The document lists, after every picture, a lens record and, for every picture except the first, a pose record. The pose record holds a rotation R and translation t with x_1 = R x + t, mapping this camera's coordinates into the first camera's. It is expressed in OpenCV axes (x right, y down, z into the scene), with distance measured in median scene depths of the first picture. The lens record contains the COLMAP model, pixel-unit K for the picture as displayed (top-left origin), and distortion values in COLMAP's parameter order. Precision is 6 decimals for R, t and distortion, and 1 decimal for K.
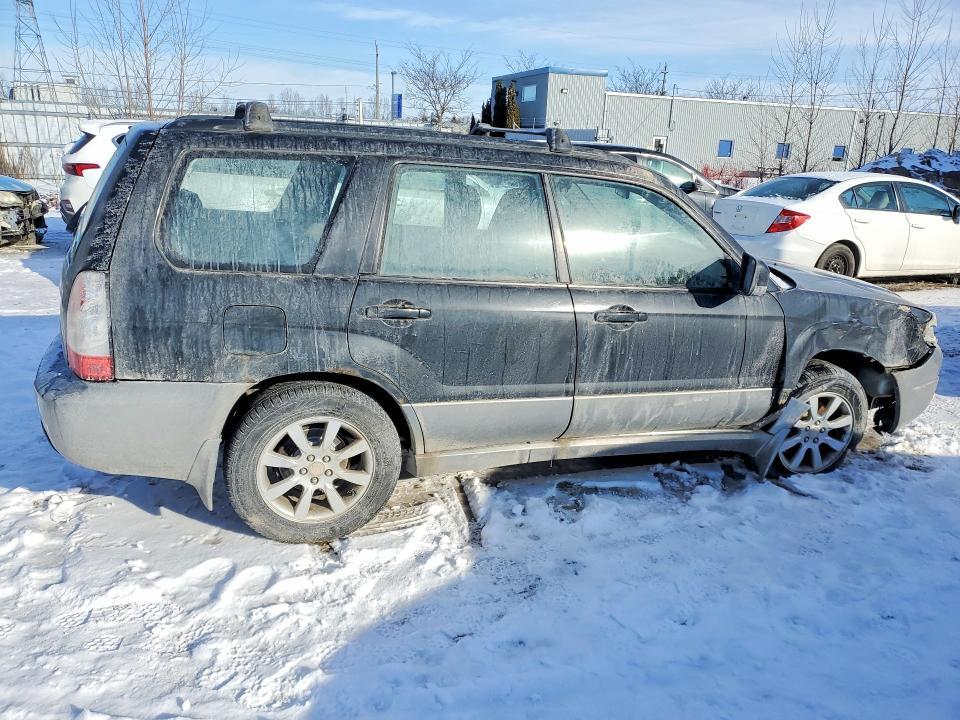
lens RADIAL K [[687.2, 0, 478.0], [0, 687.2, 361.3], [0, 0, 1]] dist [0.009227, -0.003341]
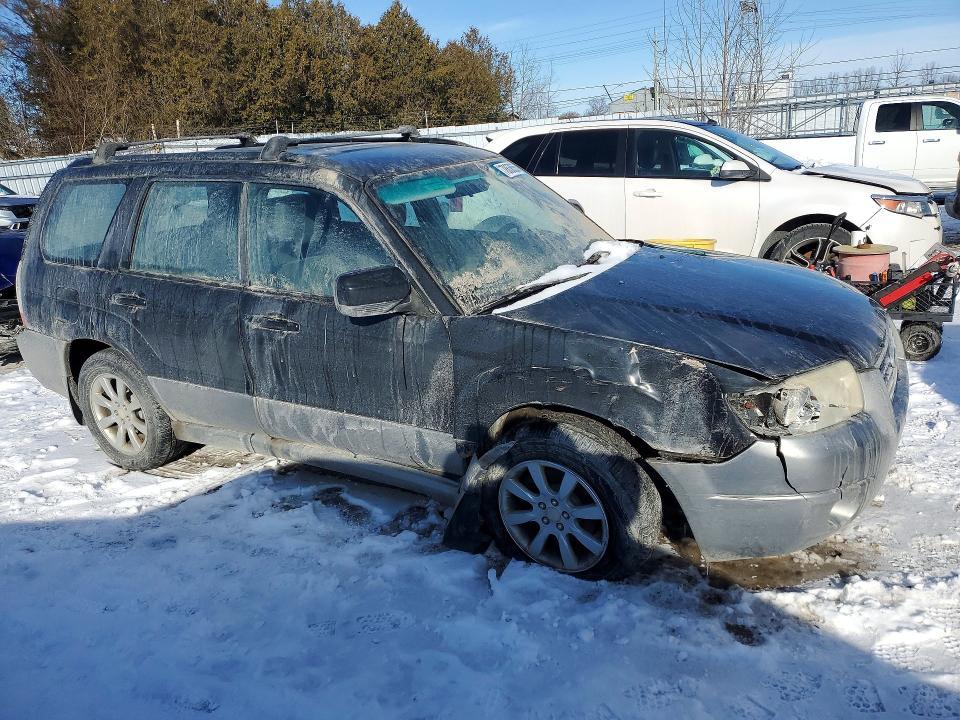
lens RADIAL K [[687.2, 0, 478.7], [0, 687.2, 359.0], [0, 0, 1]] dist [0.009227, -0.003341]
pose [[0.690495, 0.135109, -0.710607, 1.019468], [-0.127236, 0.989770, 0.064552, -0.105925], [0.712059, 0.045843, 0.700621, 0.472706]]
